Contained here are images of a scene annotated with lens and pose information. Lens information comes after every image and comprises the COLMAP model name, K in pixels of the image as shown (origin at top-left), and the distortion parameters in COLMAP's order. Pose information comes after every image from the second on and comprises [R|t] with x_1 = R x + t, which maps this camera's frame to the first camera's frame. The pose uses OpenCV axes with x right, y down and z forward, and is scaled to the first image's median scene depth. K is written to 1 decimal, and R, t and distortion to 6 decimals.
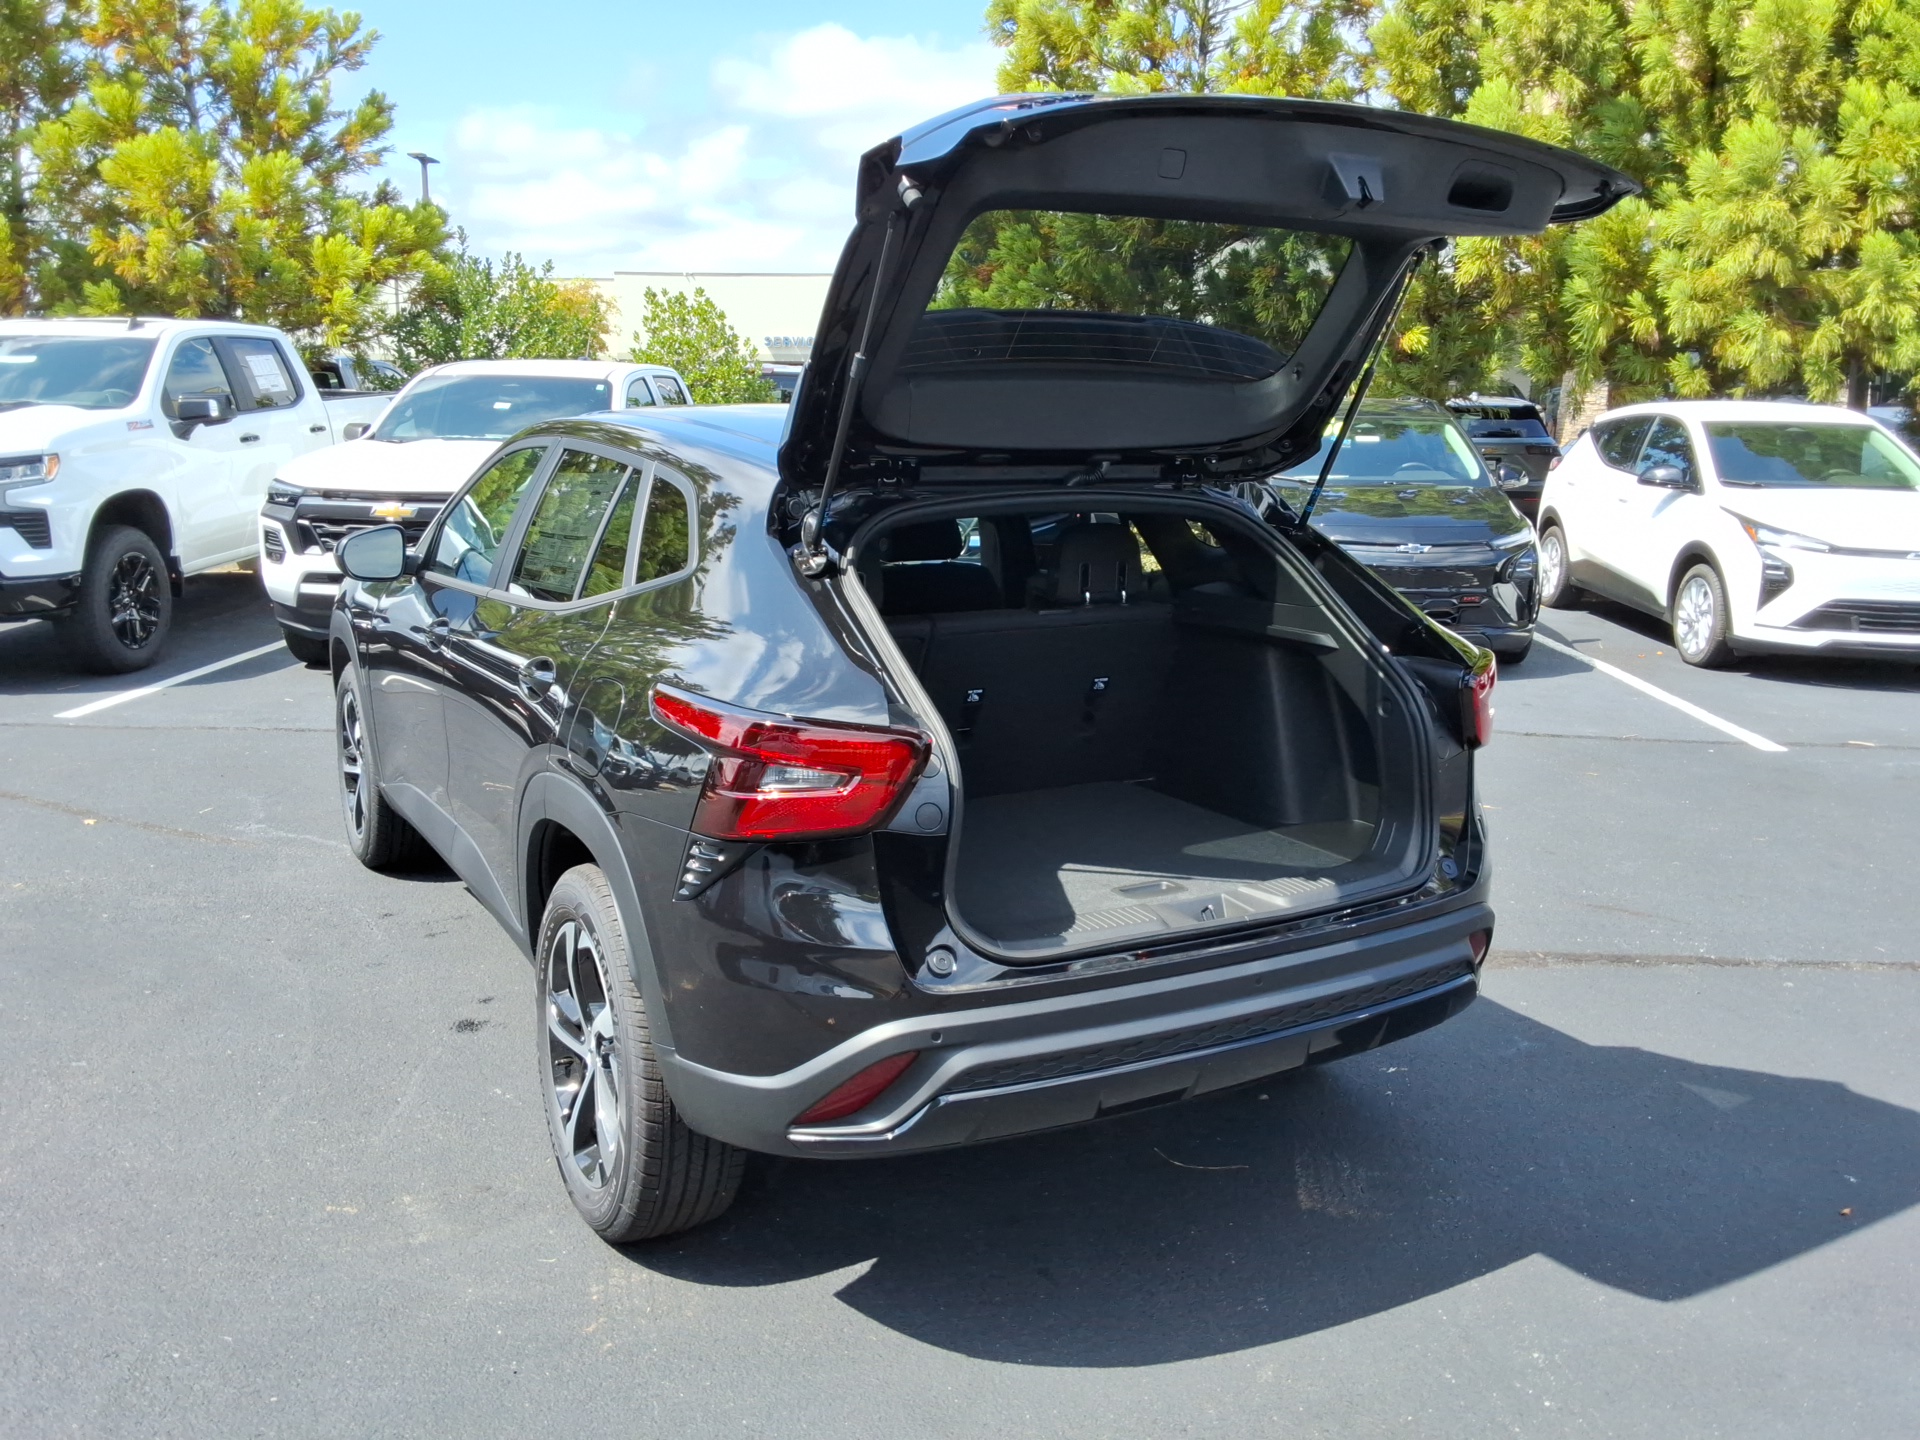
lens RADIAL K [[1596.6, 0, 960.3], [0, 1596.6, 712.1], [0, 0, 1]] dist [0.068817, -0.109221]
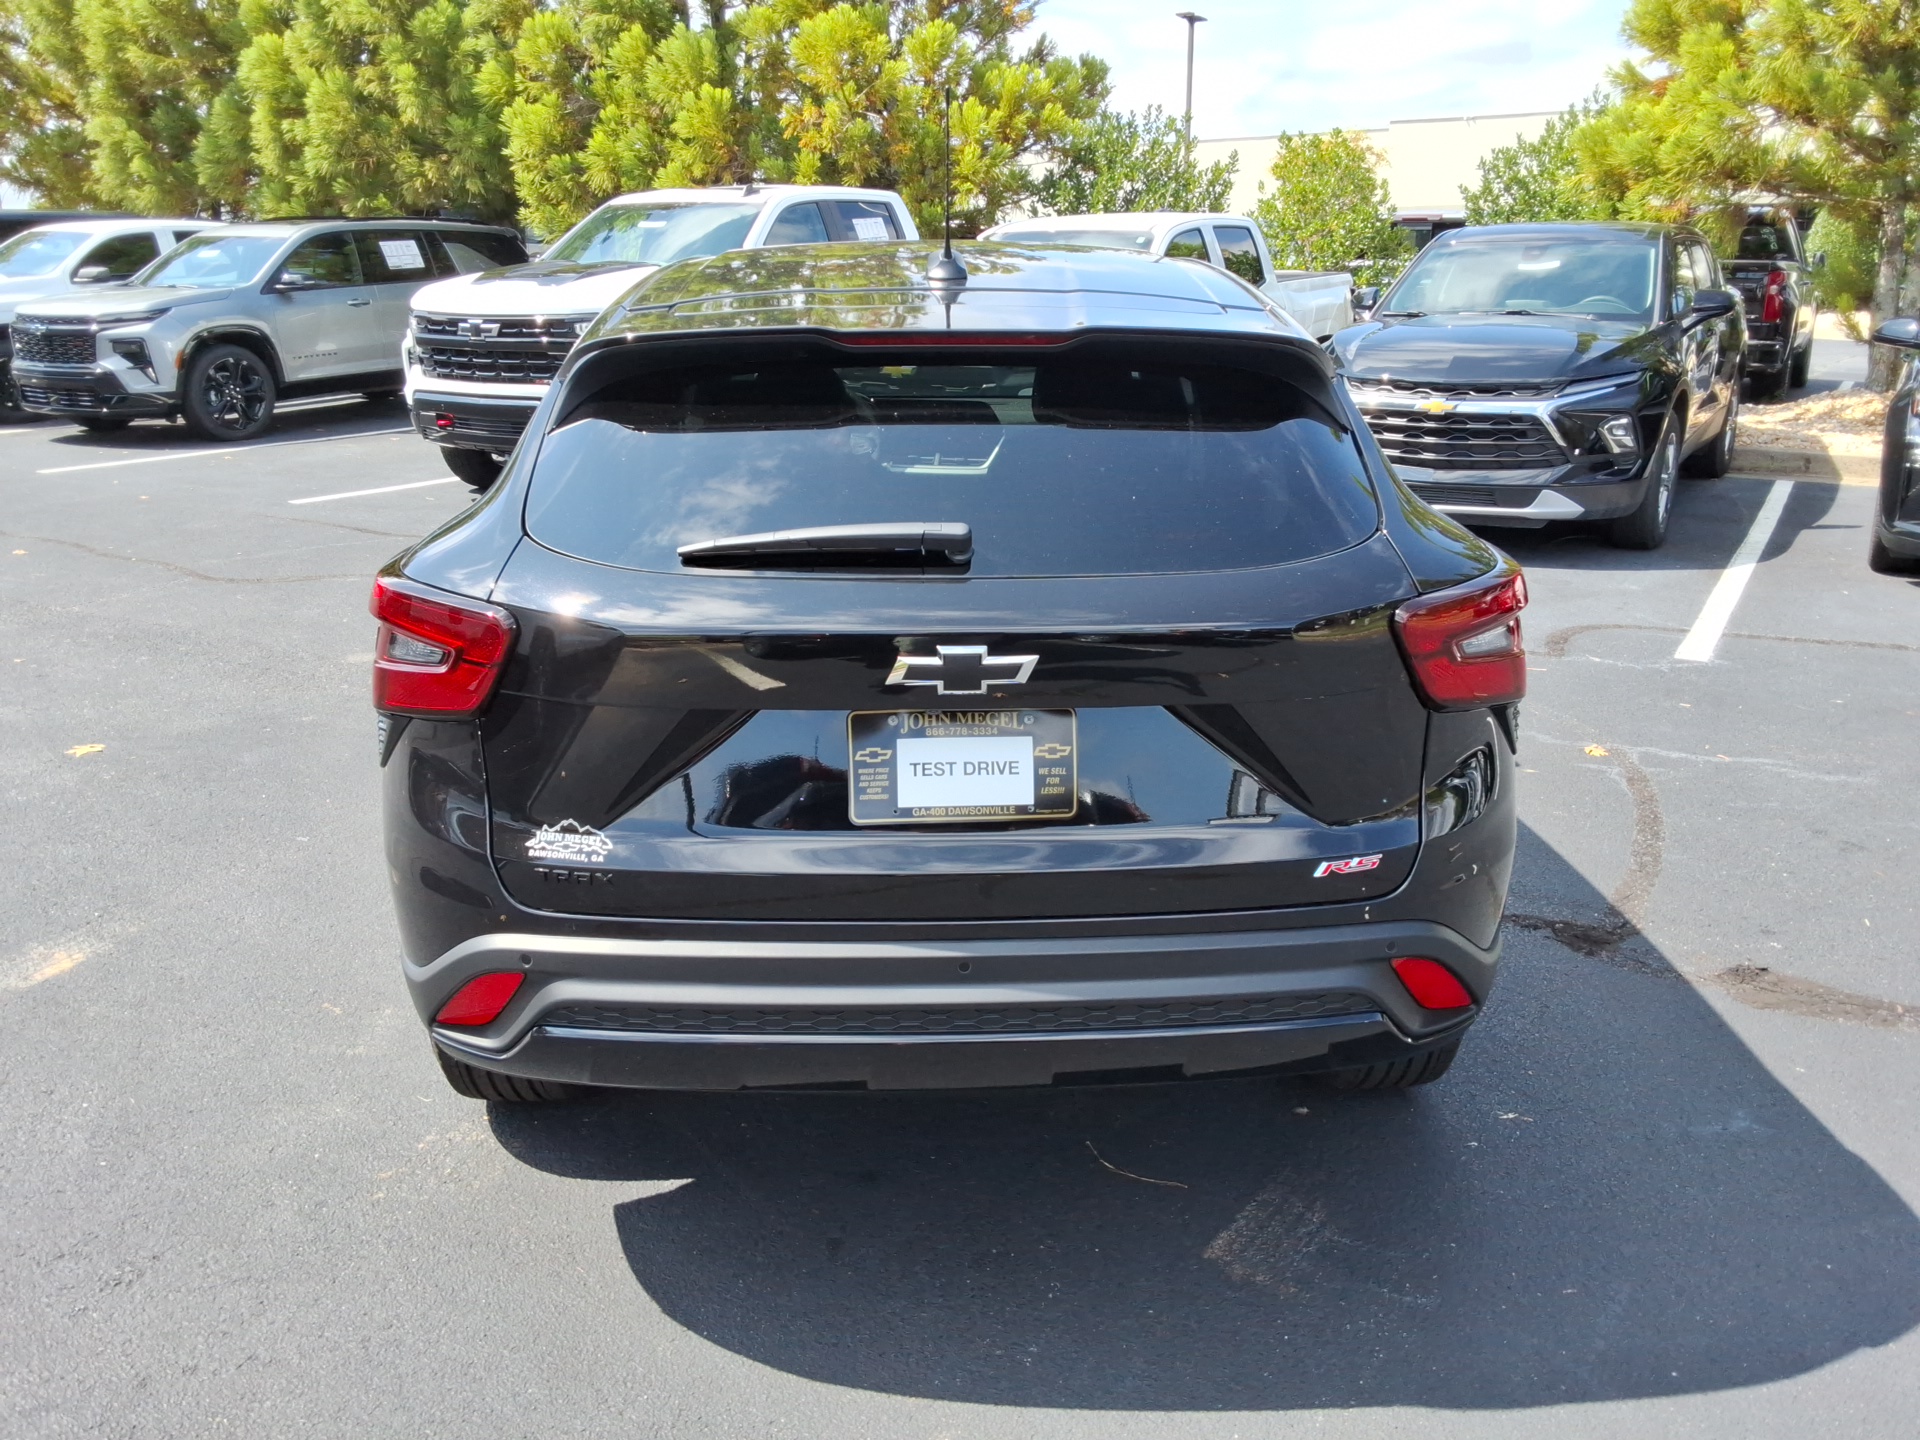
lens RADIAL K [[1567.2, 0, 975.8], [0, 1567.2, 697.0], [0, 0, 1]] dist [0.125775, -0.211949]
pose [[0.879261, 0.110270, -0.463402, 0.441712], [-0.074998, 0.992750, 0.093932, -0.028774], [0.470400, -0.047836, 0.881156, 0.268447]]
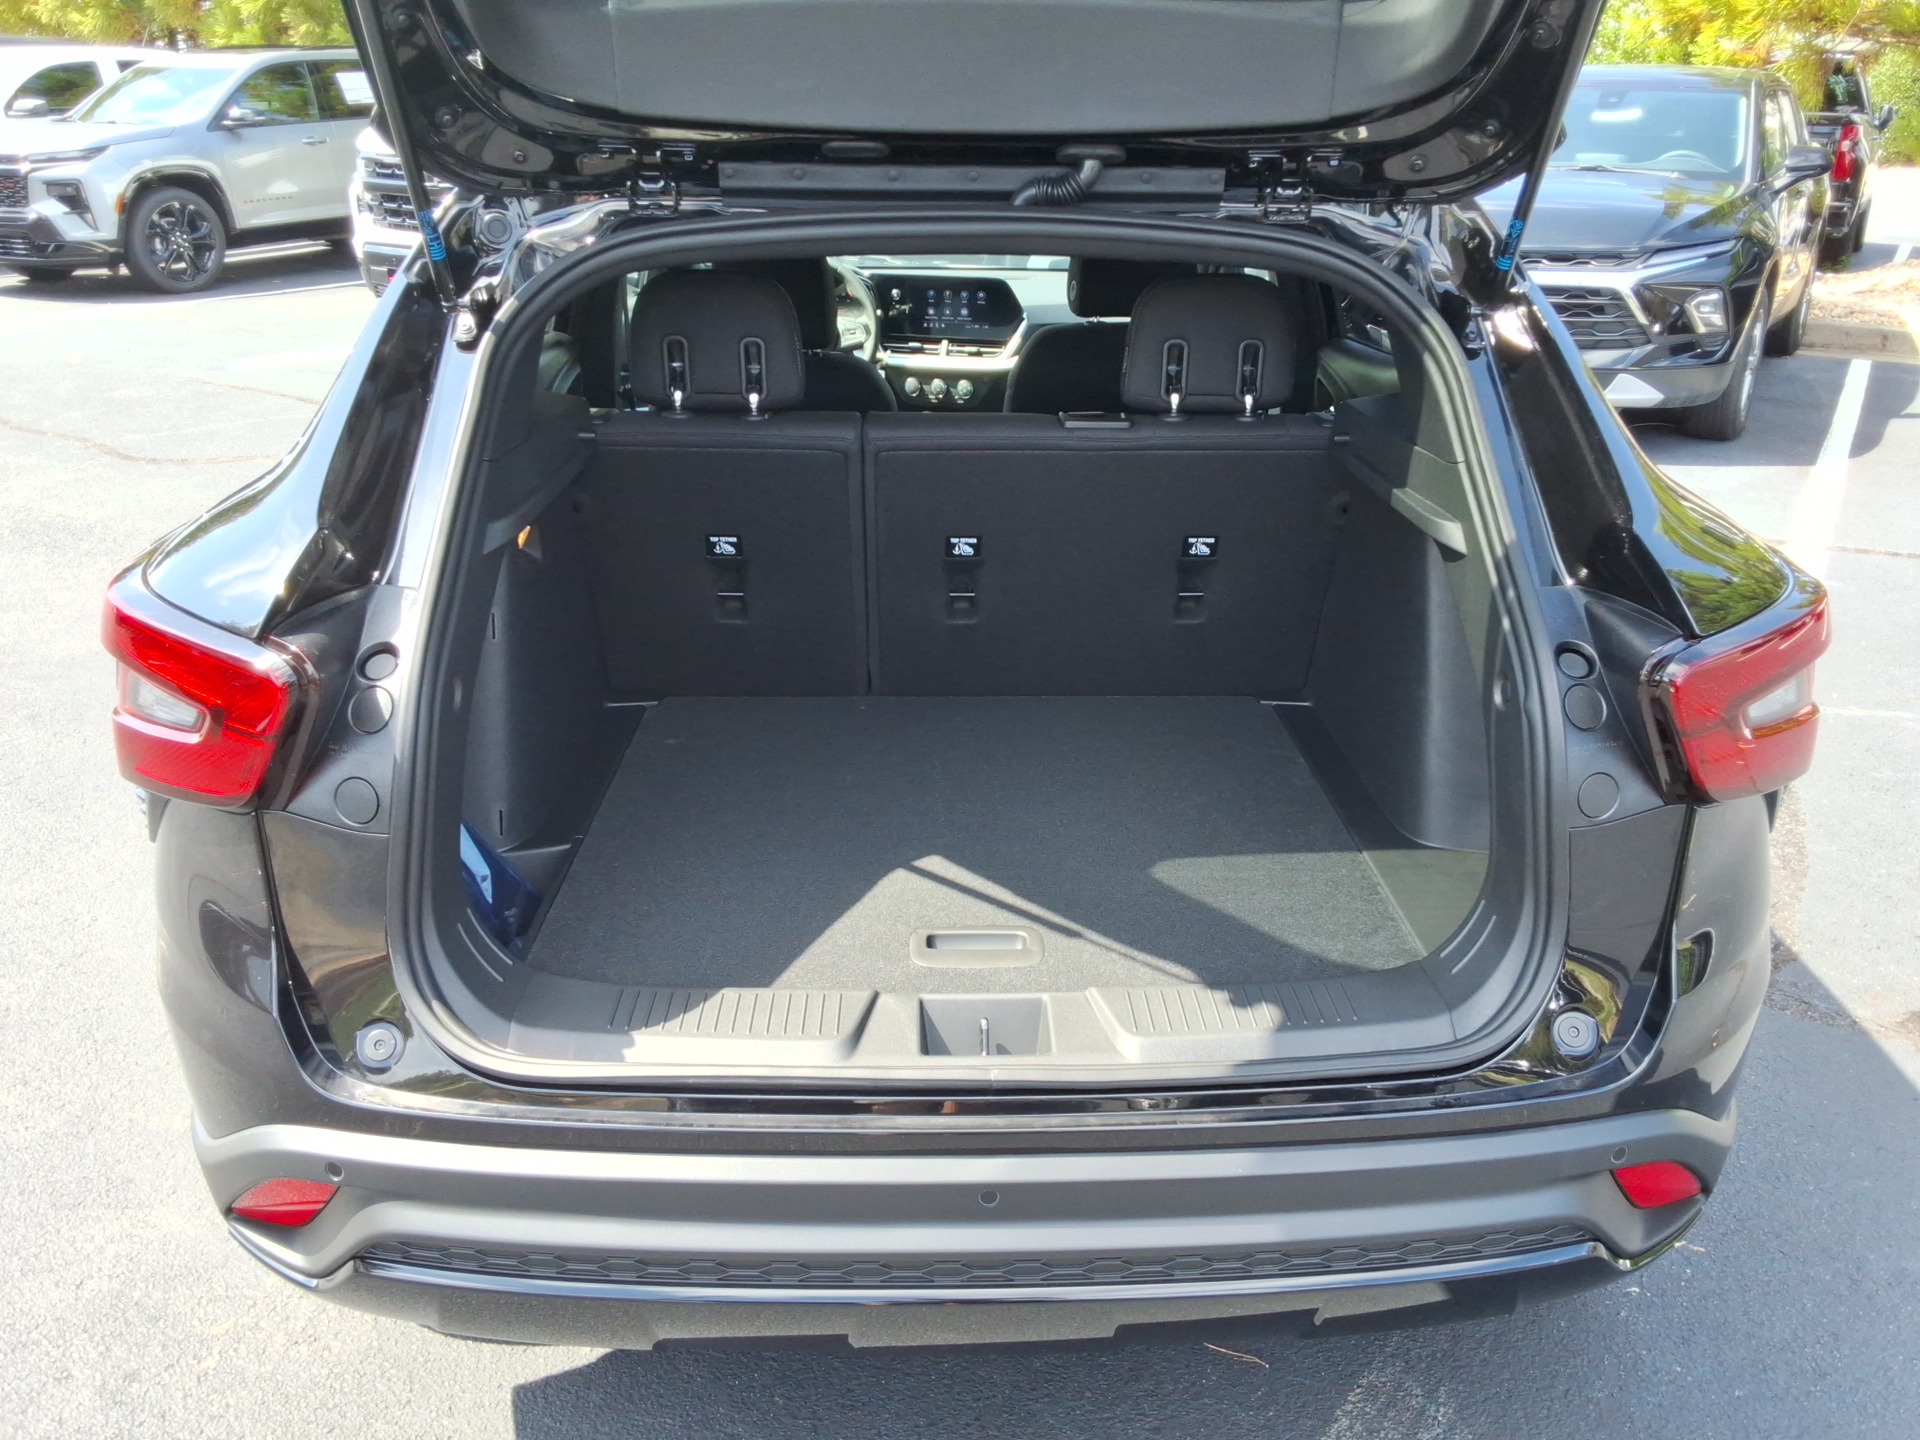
lens RADIAL K [[1596.6, 0, 960.3], [0, 1596.6, 712.1], [0, 0, 1]] dist [0.068817, -0.109221]
pose [[0.873654, 0.166259, -0.457261, 0.321673], [-0.087774, 0.978242, 0.187983, -0.069001], [0.478566, -0.124097, 0.869238, 0.461560]]
